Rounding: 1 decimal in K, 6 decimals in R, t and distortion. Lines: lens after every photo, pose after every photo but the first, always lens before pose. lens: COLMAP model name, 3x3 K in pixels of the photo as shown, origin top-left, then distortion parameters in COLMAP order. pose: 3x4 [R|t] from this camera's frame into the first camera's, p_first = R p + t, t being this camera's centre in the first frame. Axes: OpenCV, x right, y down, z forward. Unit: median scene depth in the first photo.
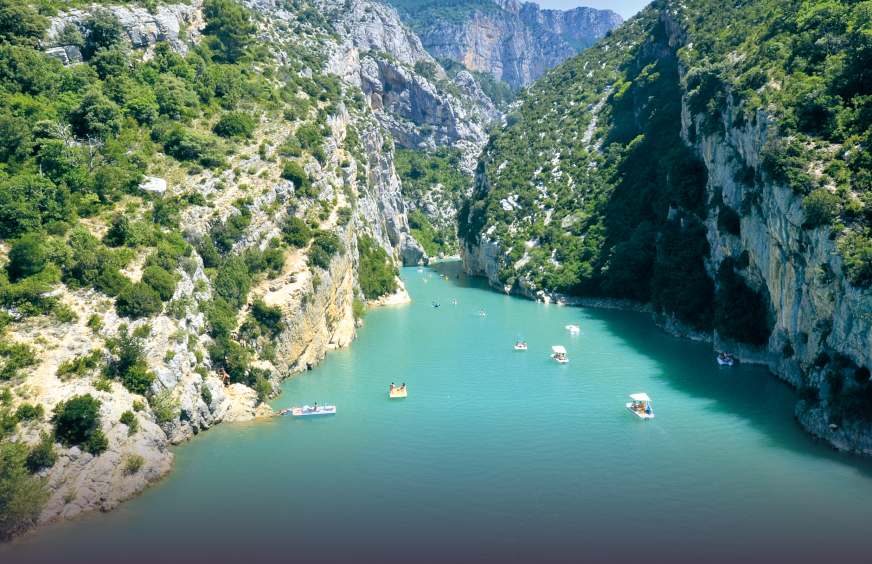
lens RADIAL K [[631.5, 0, 436.8], [0, 631.5, 288.5], [0, 0, 1]] dist [0.011080, 0.000442]
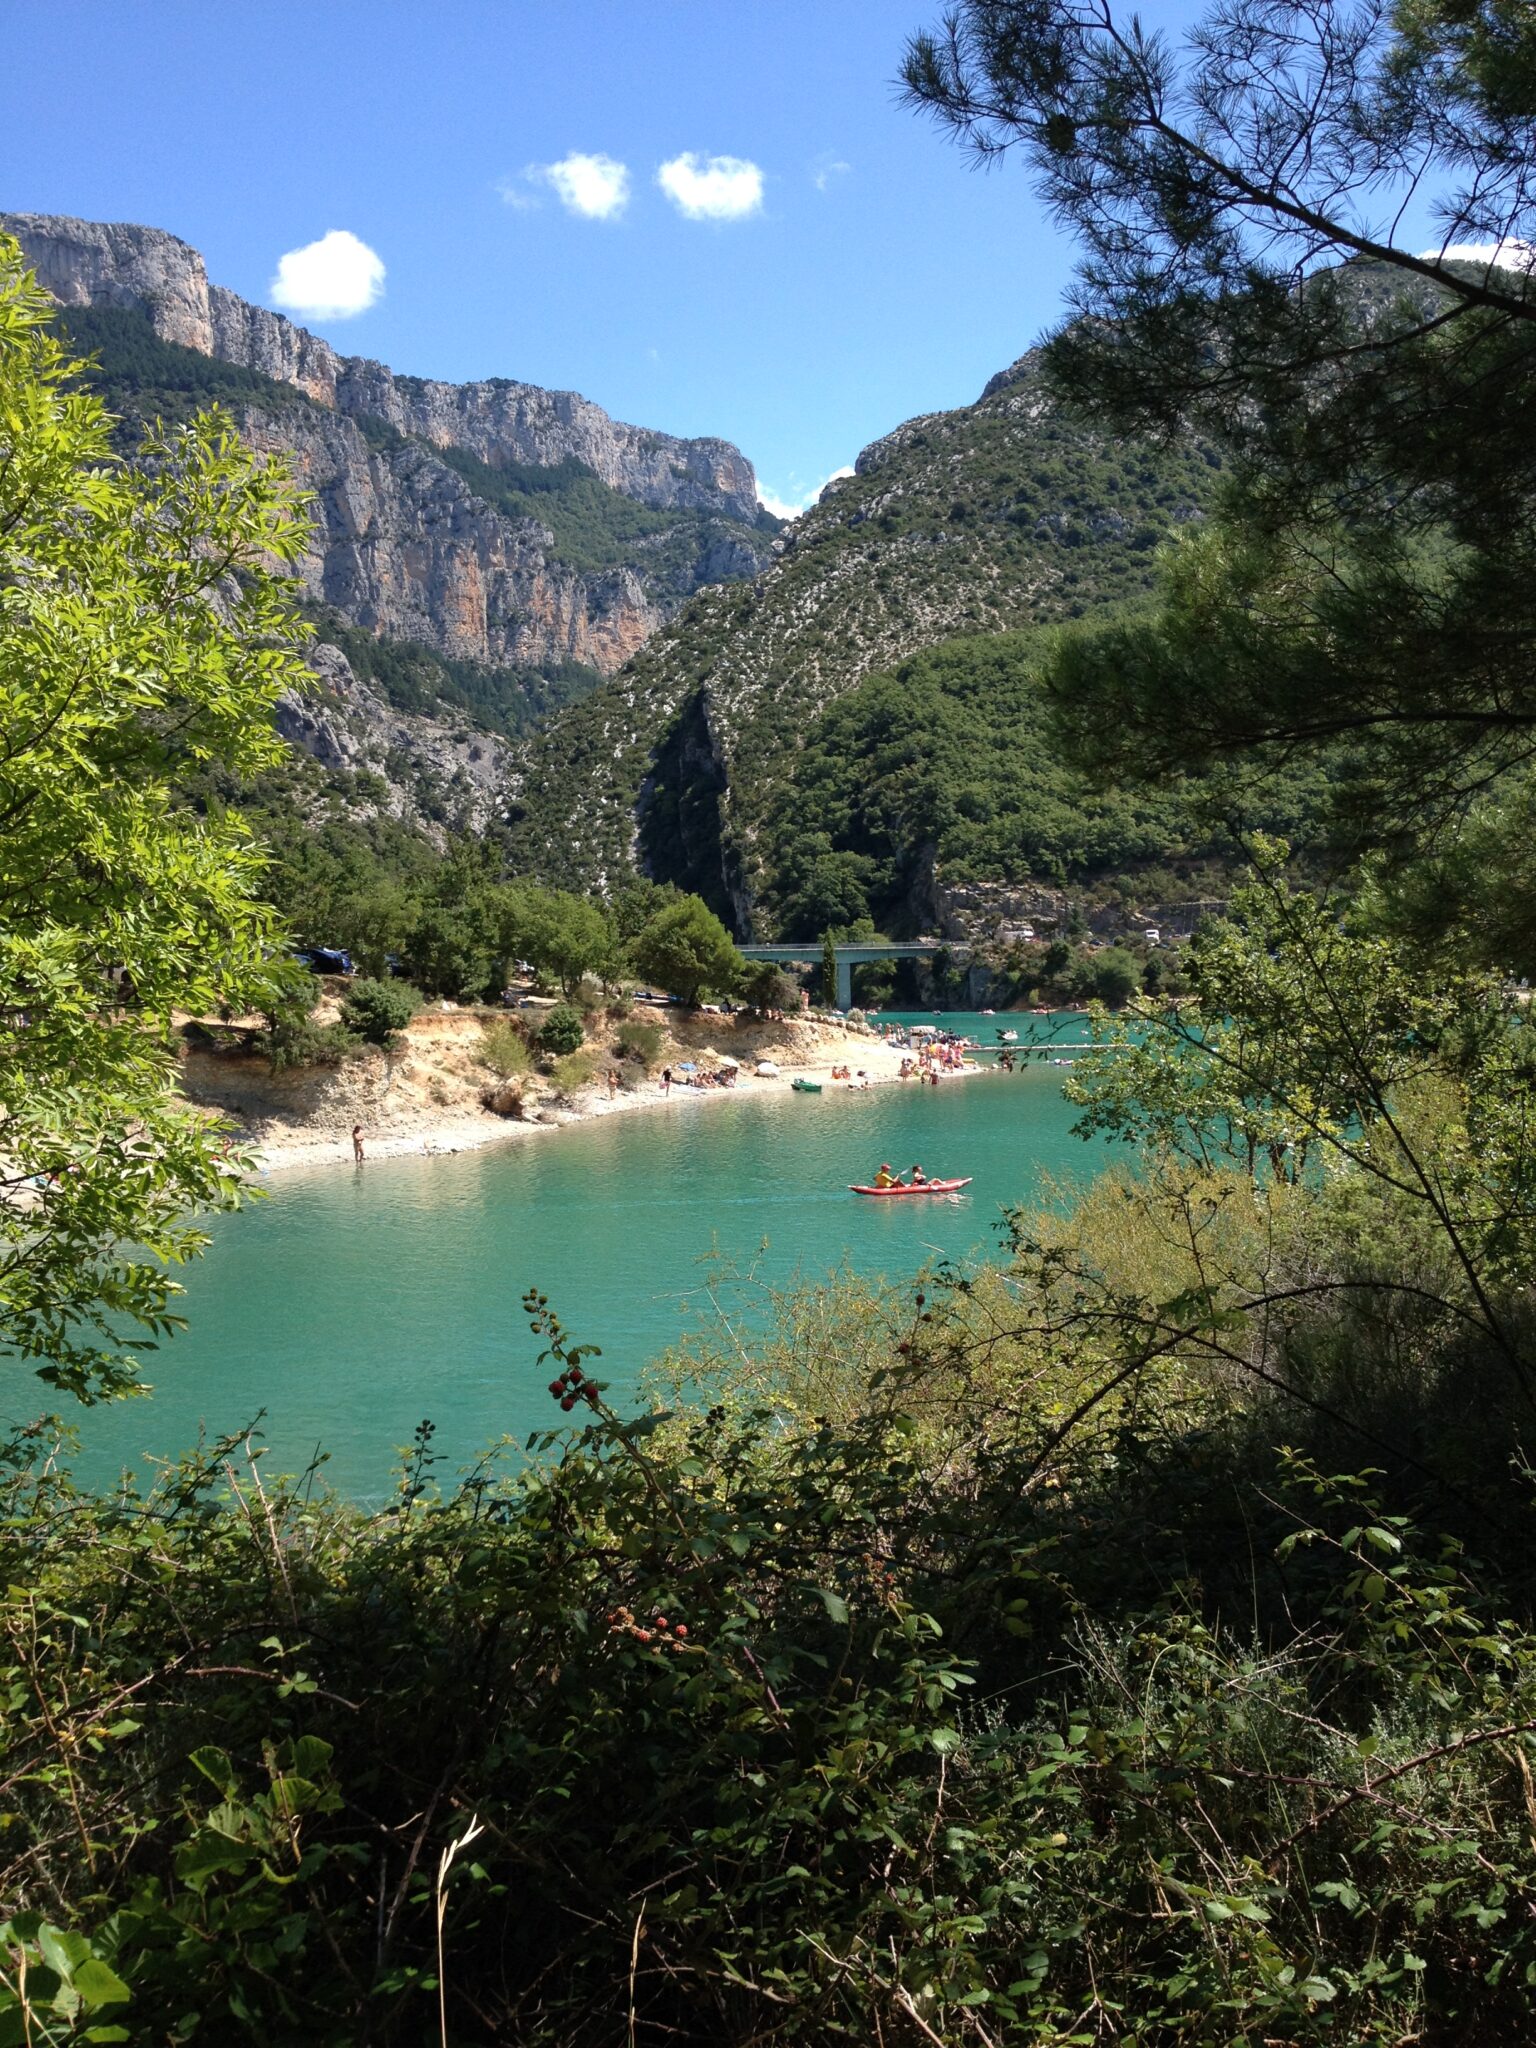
lens RADIAL K [[2078.2, 0, 771.8], [0, 2078.2, 1023.1], [0, 0, 1]] dist [0.009771, 0.000000]
pose [[0.937129, -0.025241, 0.348070, -0.281961], [0.049968, 0.996809, -0.062246, 0.090388], [-0.345388, 0.075725, 0.935400, -0.838679]]
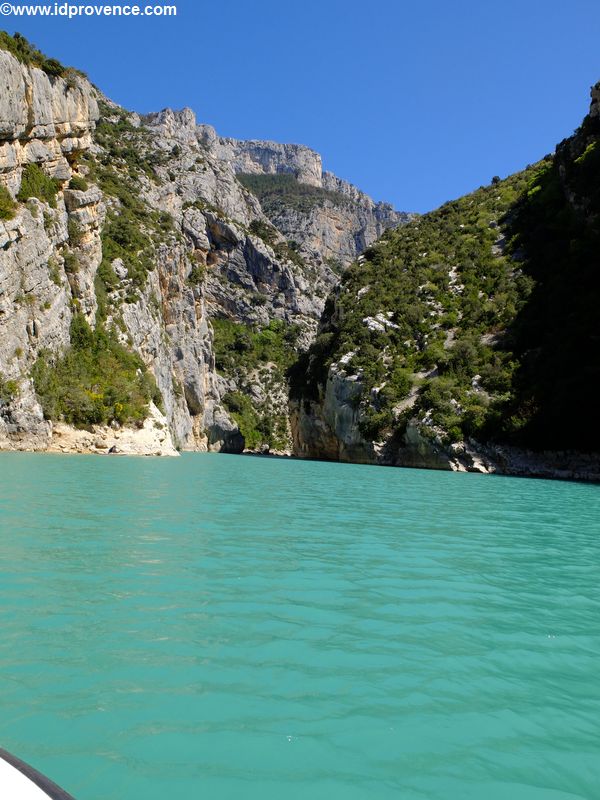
lens RADIAL K [[711.1, 0, 297.3], [0, 711.1, 400.5], [0, 0, 1]] dist [-0.013199, -0.003428]
pose [[0.997134, 0.065479, 0.037890, 0.007650], [-0.058722, 0.985687, -0.158030, 0.018180], [-0.047695, 0.155352, 0.986707, 0.144534]]
